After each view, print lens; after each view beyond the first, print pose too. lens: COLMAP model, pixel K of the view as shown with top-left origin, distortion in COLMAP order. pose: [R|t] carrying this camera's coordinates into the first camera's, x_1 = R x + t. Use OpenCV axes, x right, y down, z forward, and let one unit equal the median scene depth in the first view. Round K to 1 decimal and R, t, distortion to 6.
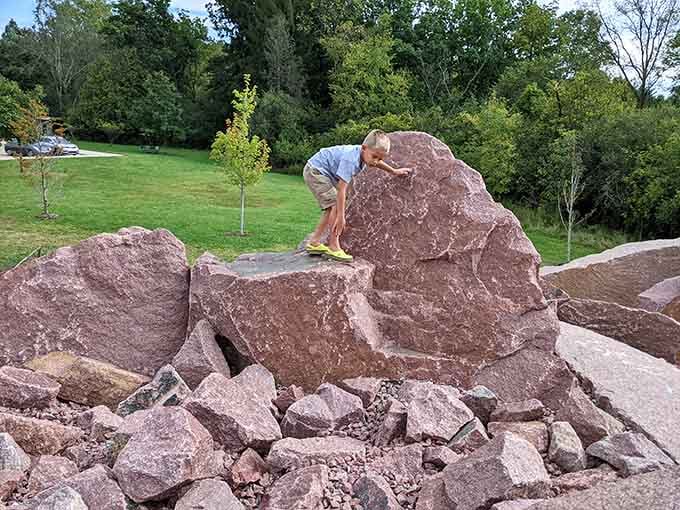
lens RADIAL K [[524.7, 0, 340.0], [0, 524.7, 255.0], [0, 0, 1]] dist [0.000718, -0.004070]
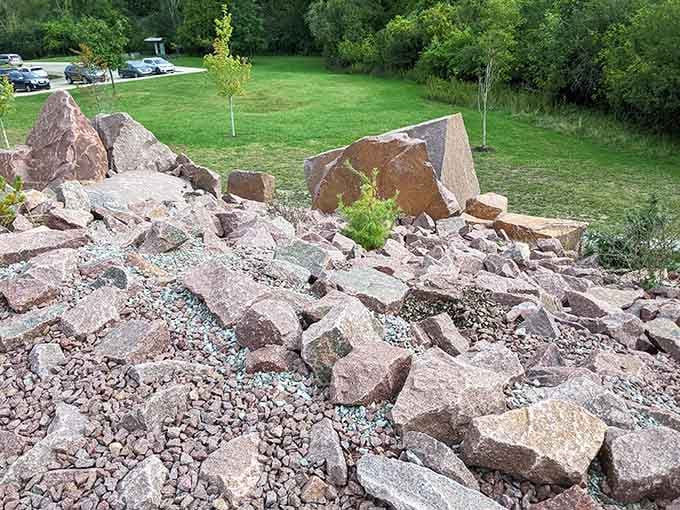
lens RADIAL K [[524.7, 0, 340.0], [0, 524.7, 255.0], [0, 0, 1]] dist [0.000718, -0.004070]
pose [[0.960787, 0.013370, -0.276964, 0.204743], [0.039976, 0.981723, 0.186071, 0.010068], [0.274390, -0.189847, 0.942692, -0.102152]]
